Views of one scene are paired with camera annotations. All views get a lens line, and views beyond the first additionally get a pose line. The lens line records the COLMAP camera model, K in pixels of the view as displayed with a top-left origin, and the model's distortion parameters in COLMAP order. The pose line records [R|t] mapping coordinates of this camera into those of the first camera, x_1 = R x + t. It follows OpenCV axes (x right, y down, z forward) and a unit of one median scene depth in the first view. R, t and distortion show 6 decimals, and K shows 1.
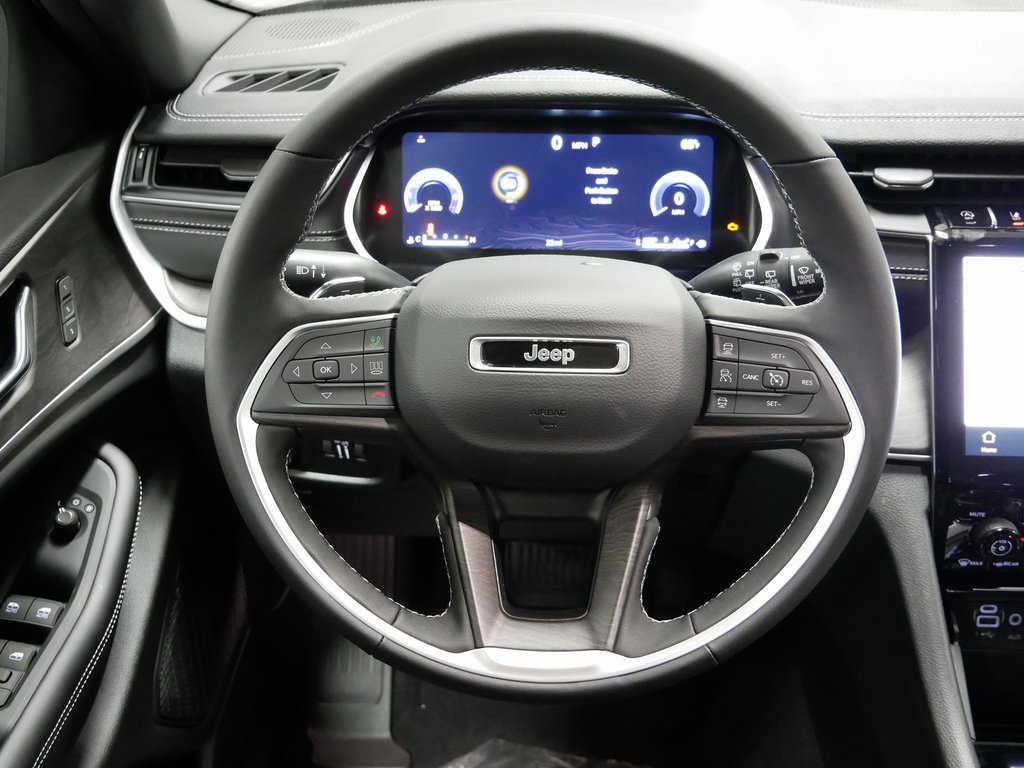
lens RADIAL K [[1310.5, 0, 512.0], [0, 1310.5, 384.0], [0, 0, 1]] dist [0.004907, 0.005604]
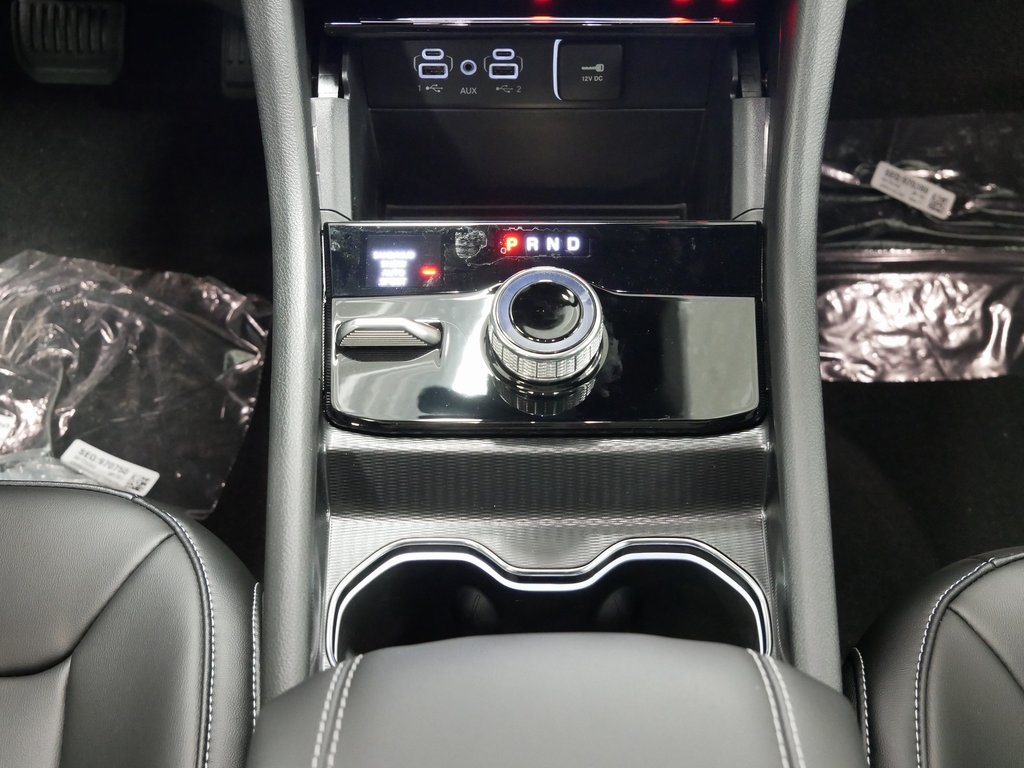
lens RADIAL K [[1504.2, 0, 512.0], [0, 1504.2, 384.0], [0, 0, 1]] dist [0.031939, 0.046530]
pose [[0.998848, -0.030416, 0.037103, 0.415406], [0.016327, 0.942690, 0.333270, 0.069322], [-0.045113, -0.332280, 0.942101, 0.128924]]
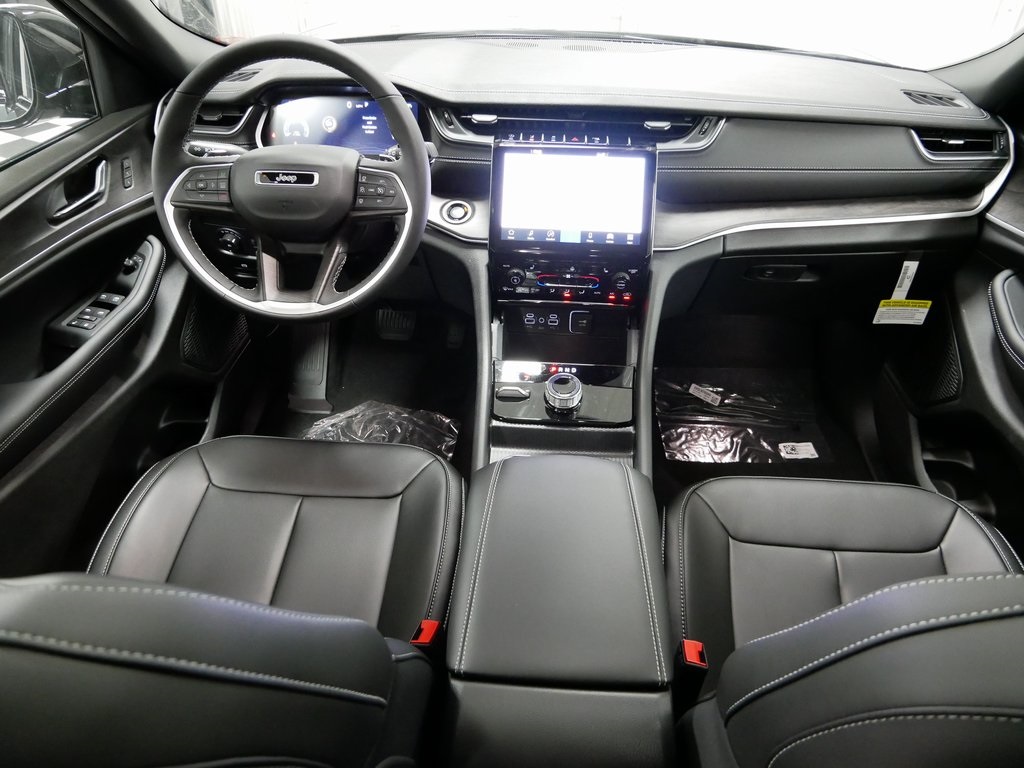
lens RADIAL K [[719.2, 0, 512.0], [0, 719.2, 384.0], [0, 0, 1]] dist [-0.043576, 0.000548]
pose [[0.999616, 0.025043, -0.011857, 0.391423], [-0.023376, 0.991960, 0.124373, 0.151049], [0.014877, -0.124048, 0.992165, -0.300677]]
